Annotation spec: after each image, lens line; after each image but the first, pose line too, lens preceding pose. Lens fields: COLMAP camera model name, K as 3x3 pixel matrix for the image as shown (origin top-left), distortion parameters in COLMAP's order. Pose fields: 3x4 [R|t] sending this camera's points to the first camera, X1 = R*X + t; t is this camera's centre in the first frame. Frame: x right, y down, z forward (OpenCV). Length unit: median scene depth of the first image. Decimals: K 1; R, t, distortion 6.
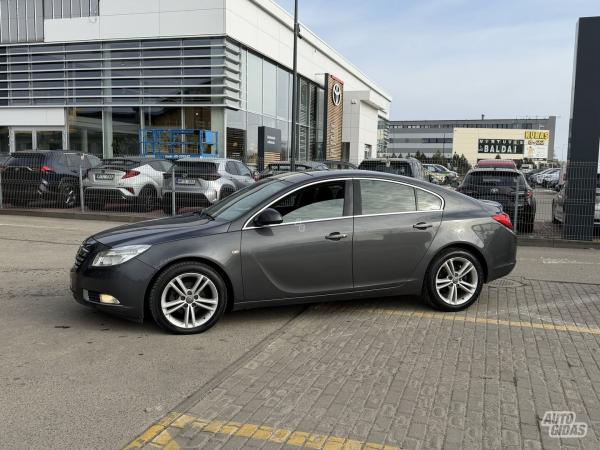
lens RADIAL K [[568.4, 0, 300.0], [0, 568.4, 225.0], [0, 0, 1]] dist [-0.009322, -0.011782]
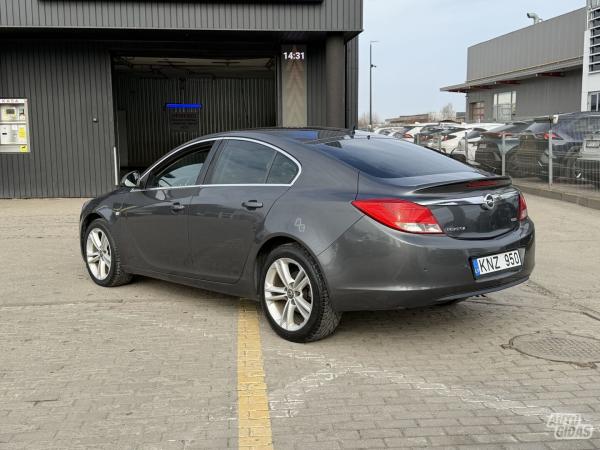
lens RADIAL K [[704.2, 0, 300.0], [0, 704.2, 225.0], [0, 0, 1]] dist [-0.000935, -0.010314]
pose [[0.454587, 0.098341, -0.885257, 1.014811], [-0.077338, 0.994491, 0.070761, -0.039451], [0.887339, 0.036297, 0.459688, 0.653461]]
